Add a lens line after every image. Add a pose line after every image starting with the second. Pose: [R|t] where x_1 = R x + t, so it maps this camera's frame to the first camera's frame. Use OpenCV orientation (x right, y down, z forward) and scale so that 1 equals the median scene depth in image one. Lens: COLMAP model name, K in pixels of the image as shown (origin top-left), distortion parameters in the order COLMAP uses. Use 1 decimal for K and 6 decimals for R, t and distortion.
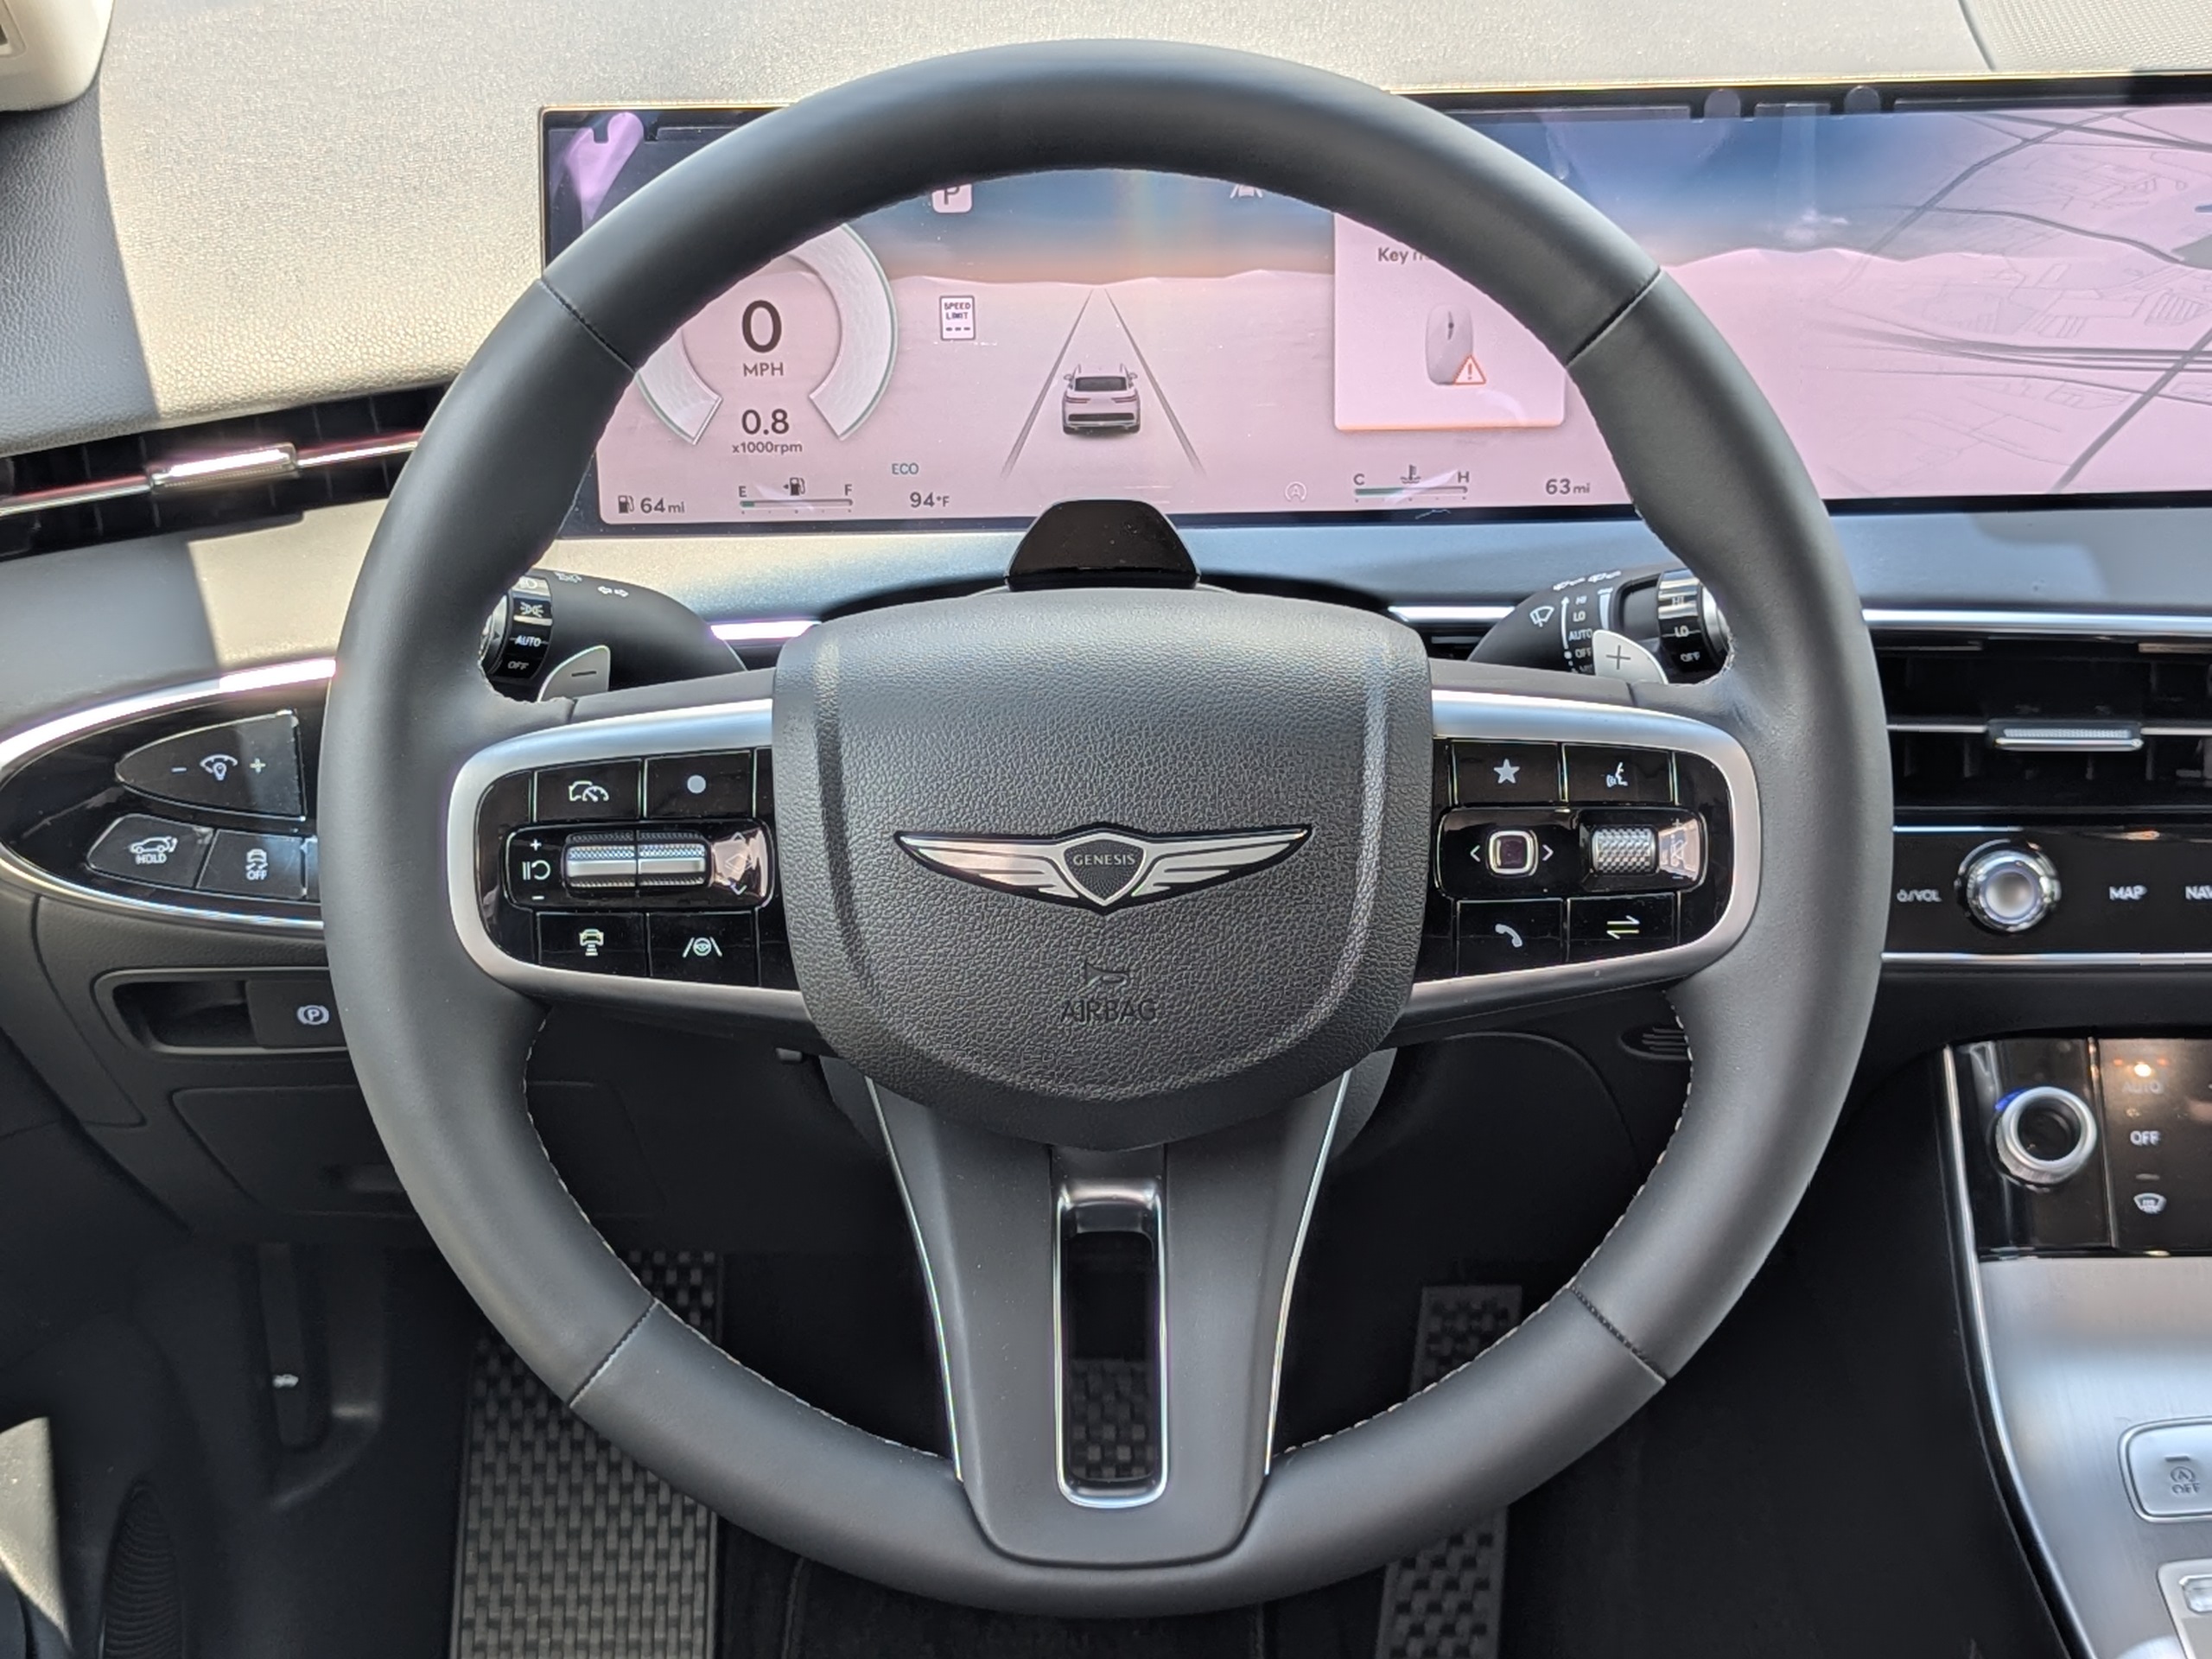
lens RADIAL K [[3851.5, 0, 1106.0], [0, 3851.5, 829.5], [0, 0, 1]] dist [0.268576, -1.606936]
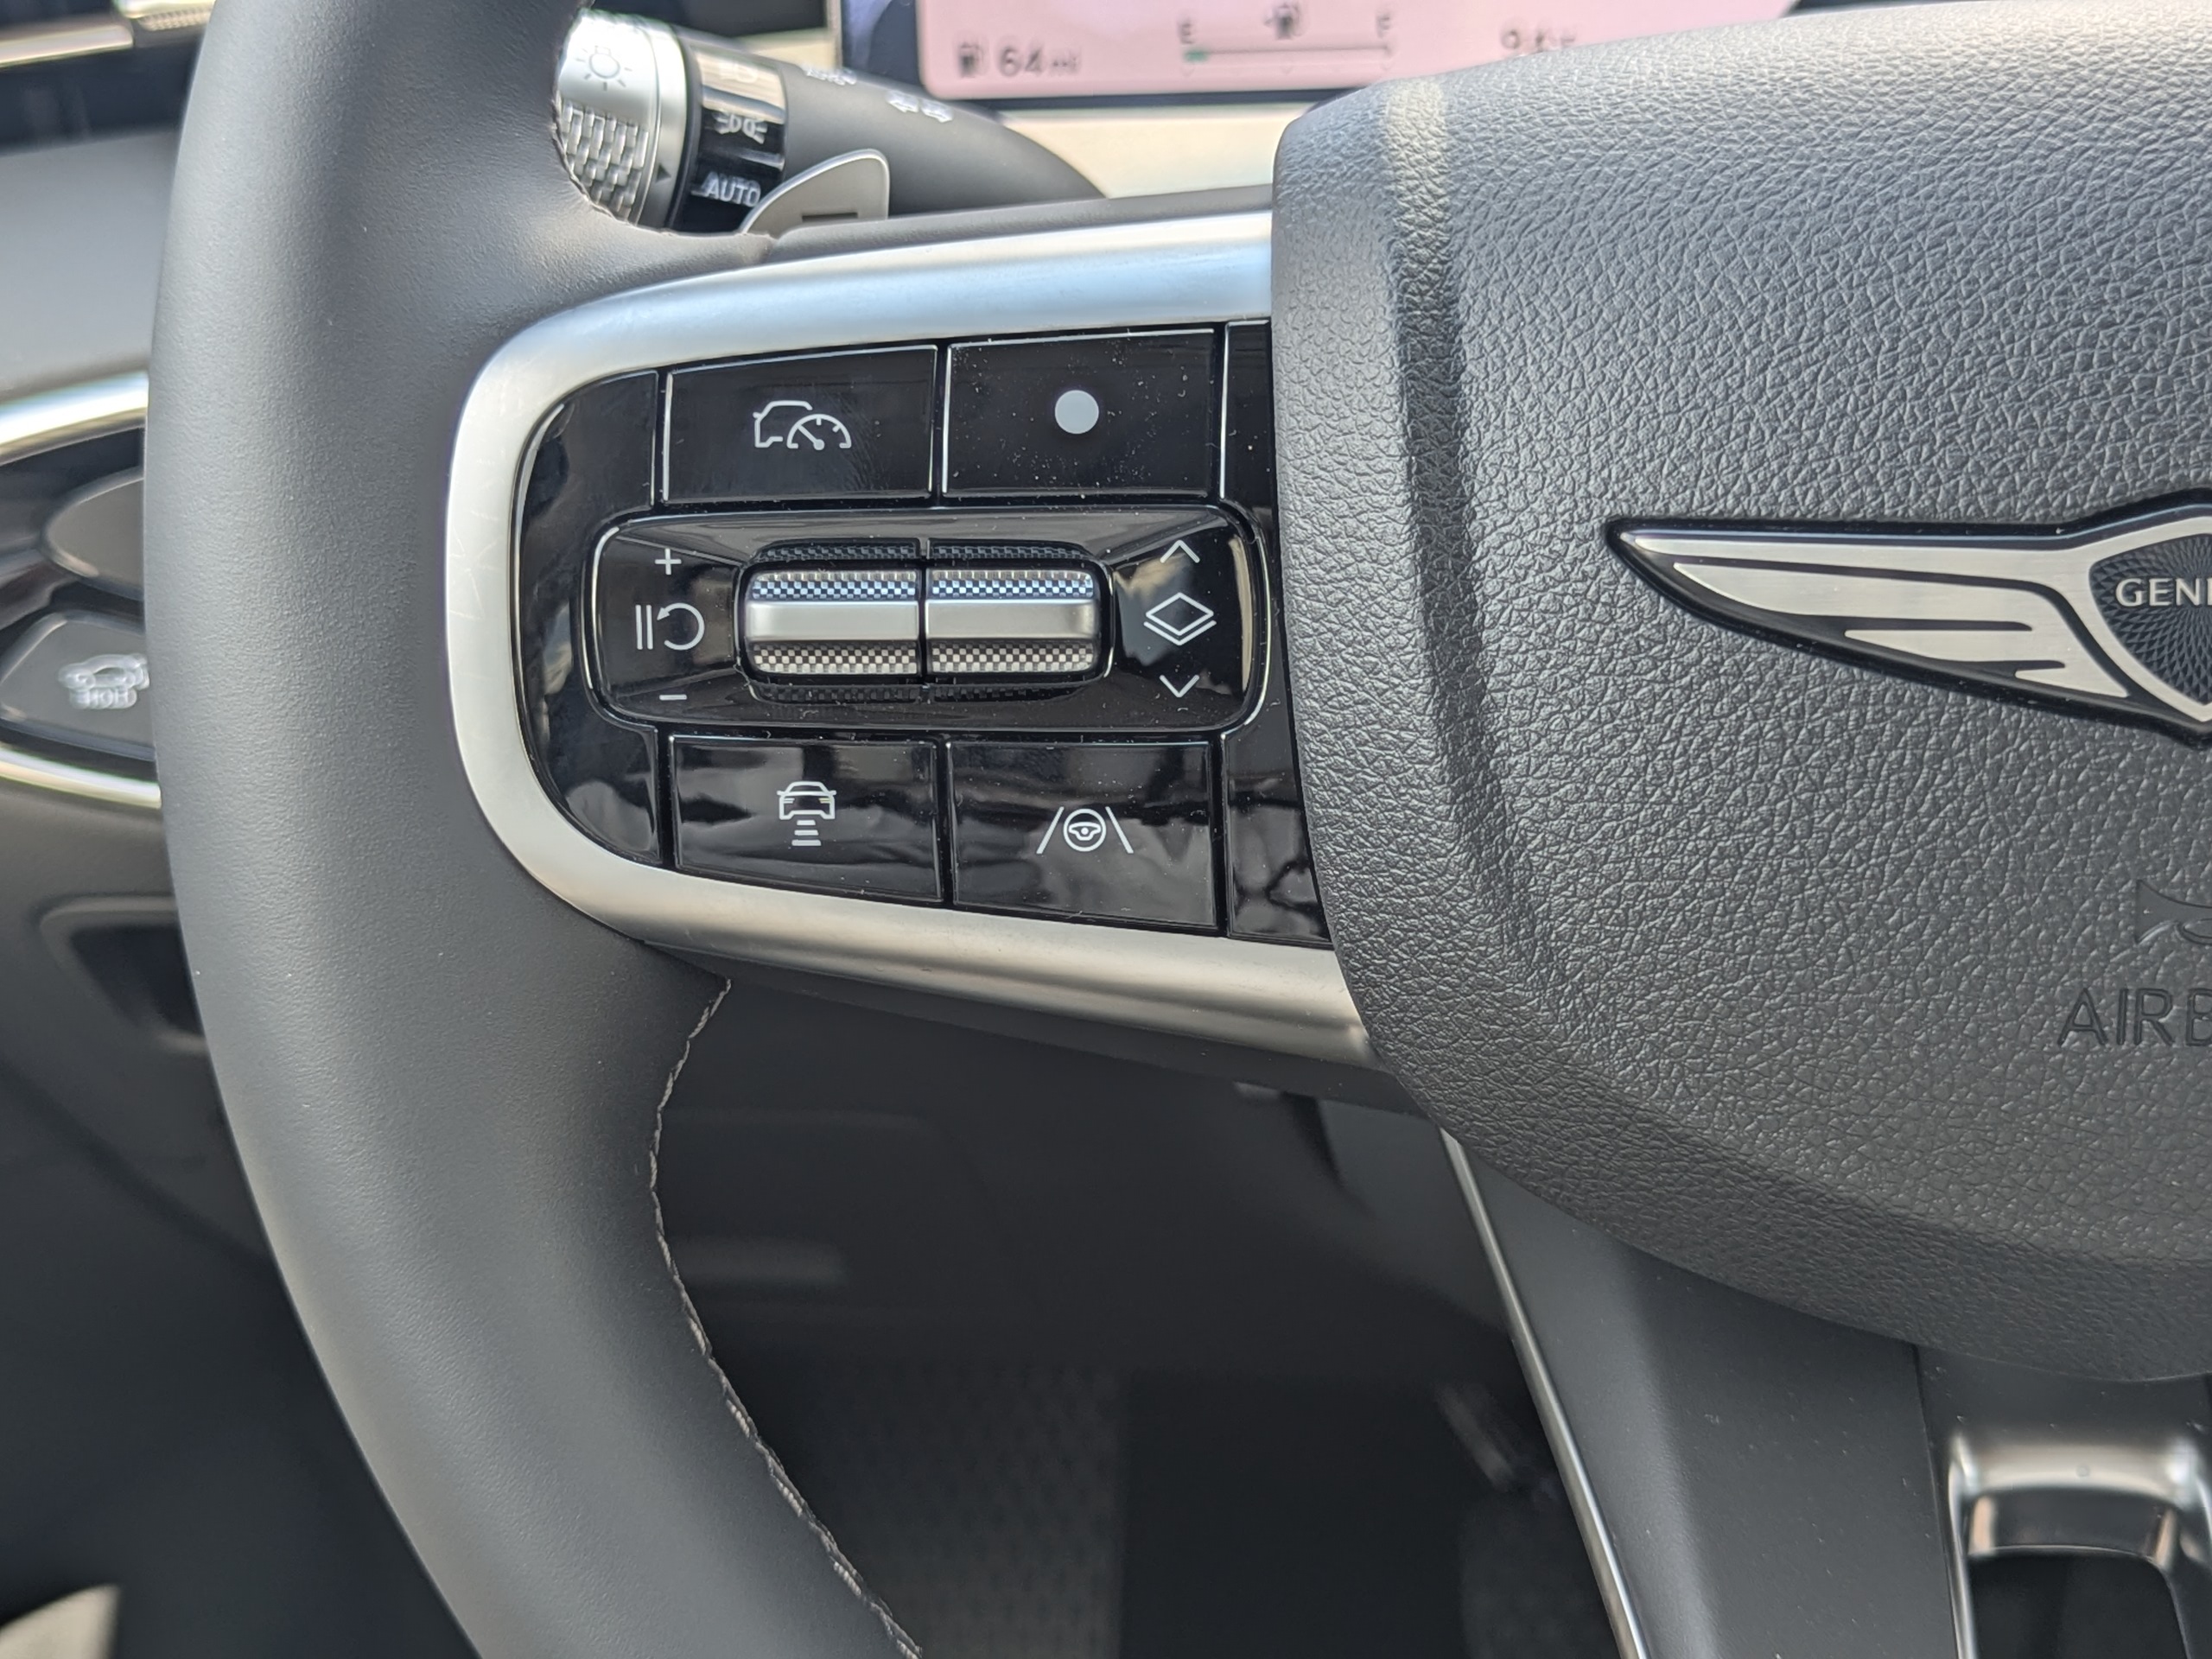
lens RADIAL K [[3356.8, 0, 1110.9], [0, 3356.8, 883.0], [0, 0, 1]] dist [0.052071, 0.007581]
pose [[0.994201, 0.014963, -0.106491, -0.065469], [-0.013736, 0.999831, 0.012239, 0.031358], [0.106656, -0.010706, 0.994238, 0.659703]]
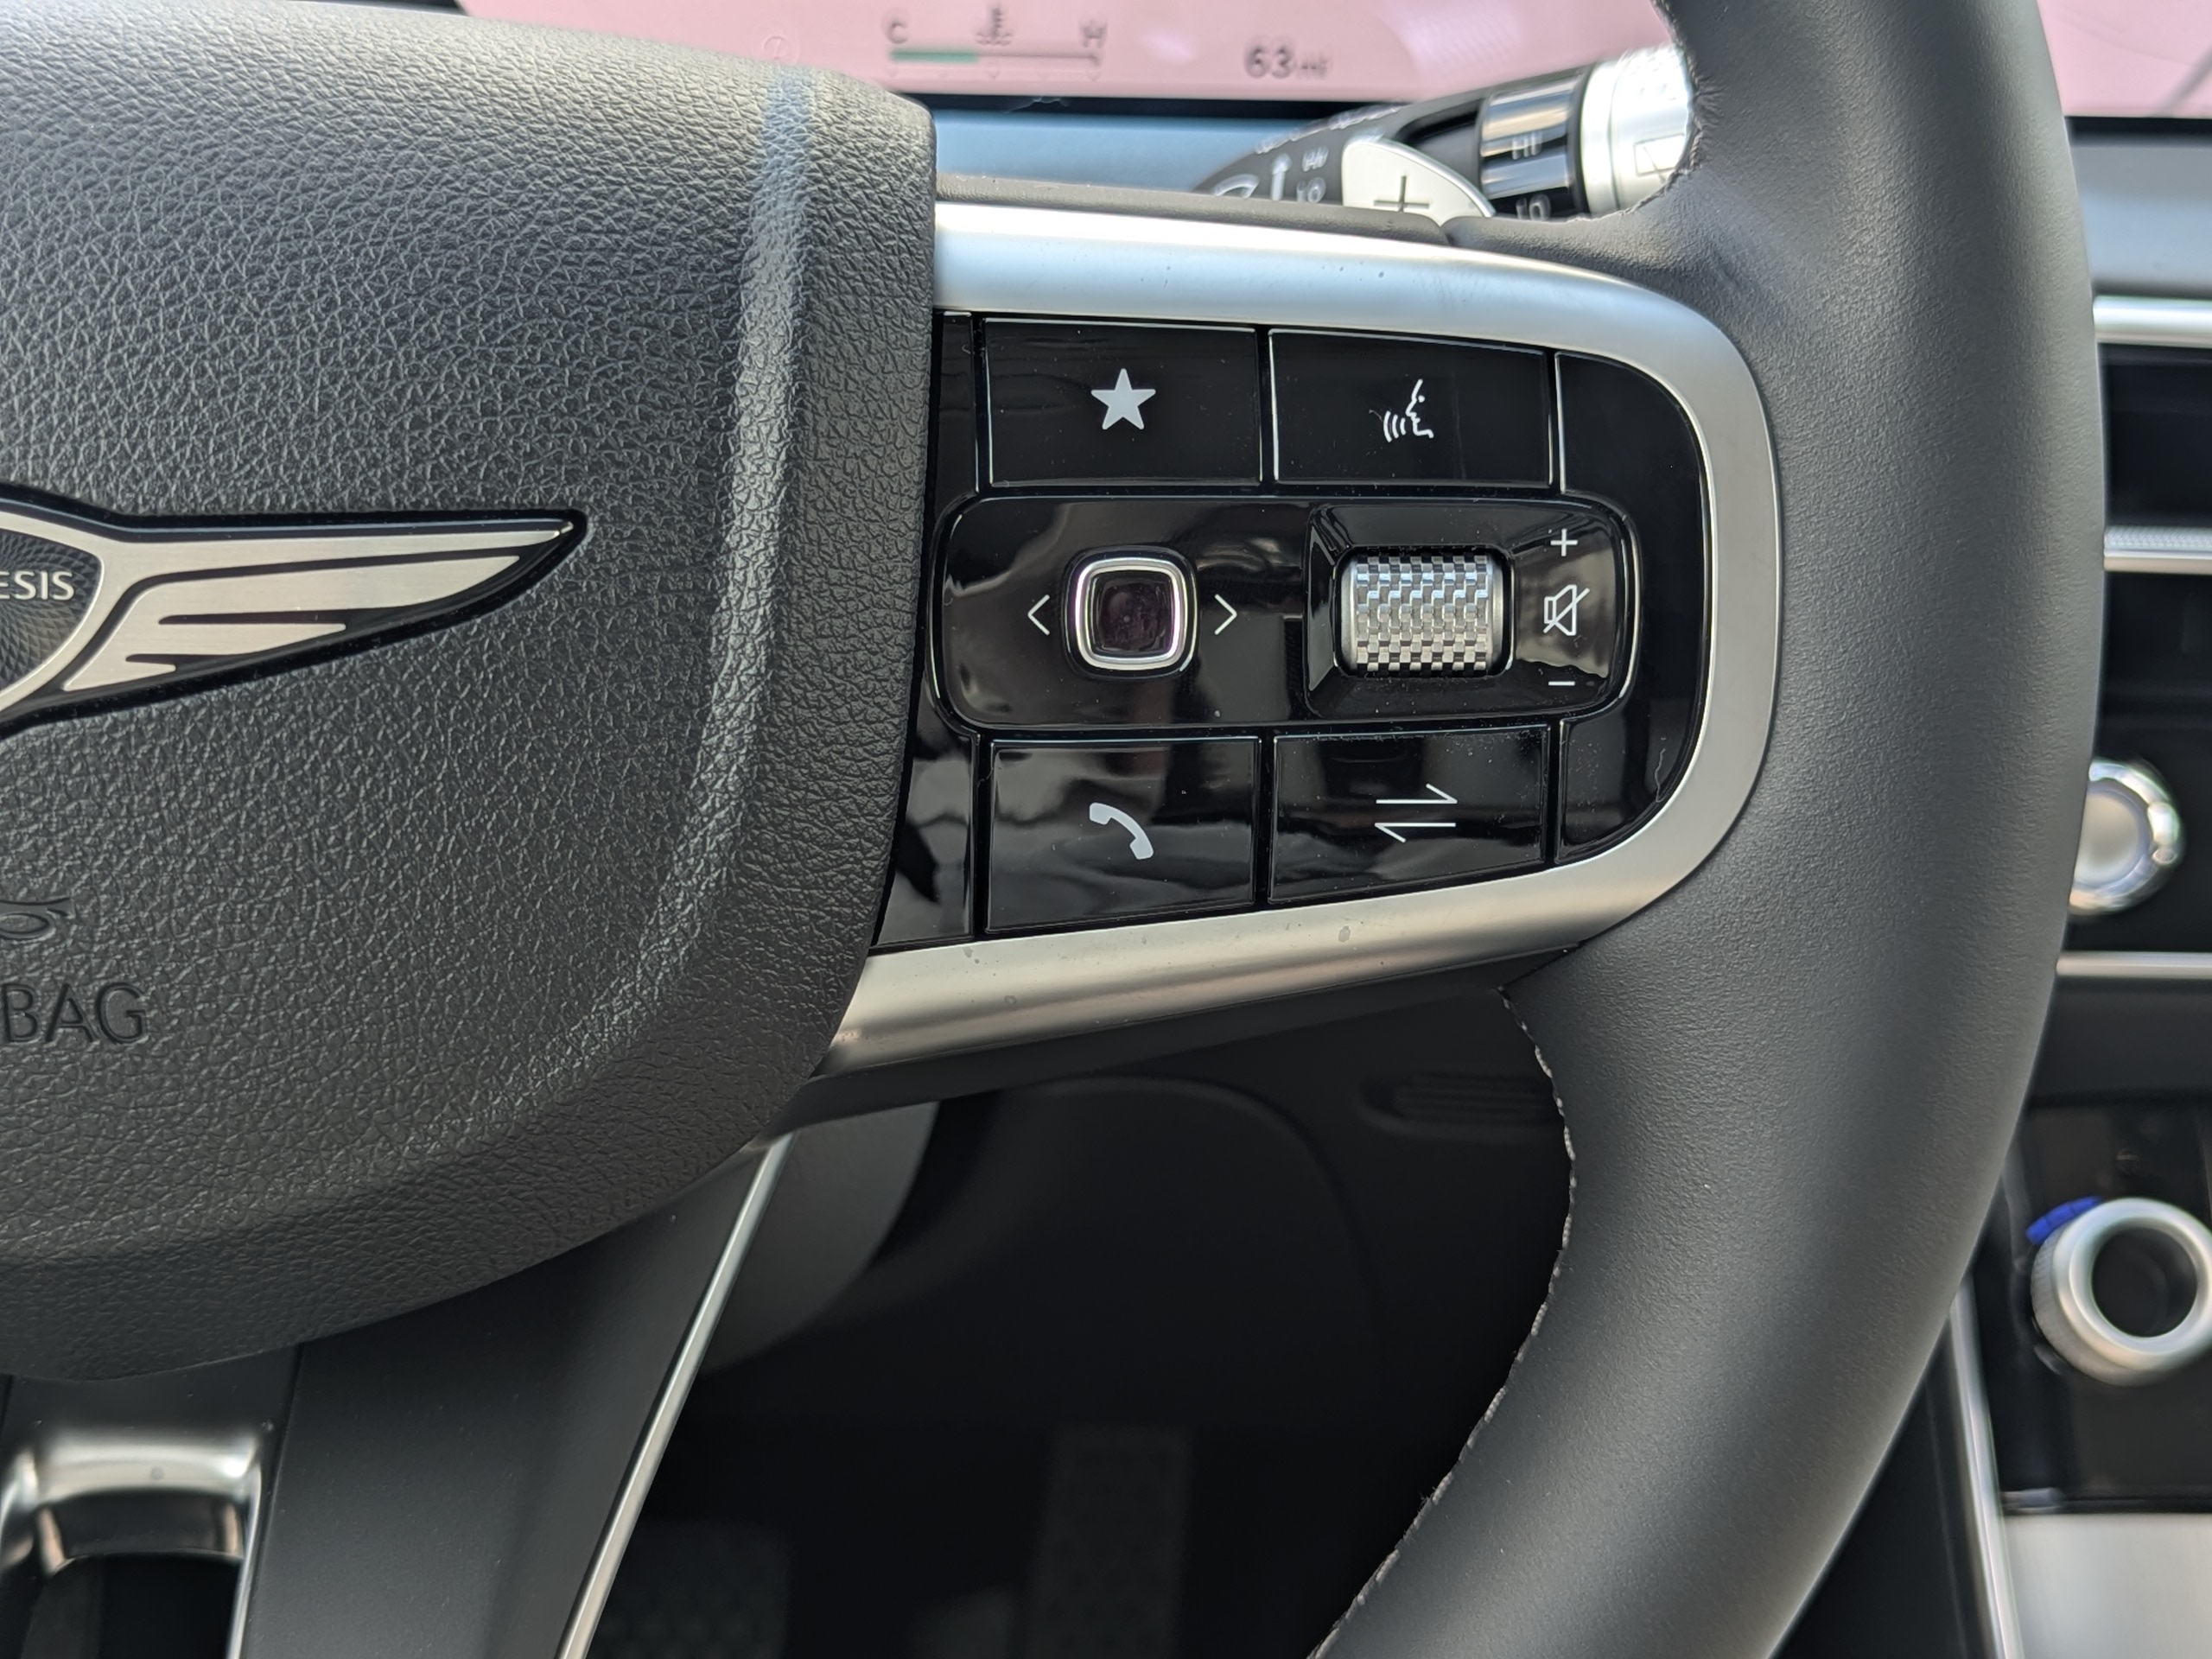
lens RADIAL K [[3356.8, 0, 1110.9], [0, 3356.8, 883.0], [0, 0, 1]] dist [0.052071, 0.007581]
pose [[0.997309, 0.019581, 0.070655, 0.079042], [-0.019208, 0.999798, -0.005953, 0.034218], [-0.070757, 0.004579, 0.997483, 0.660865]]
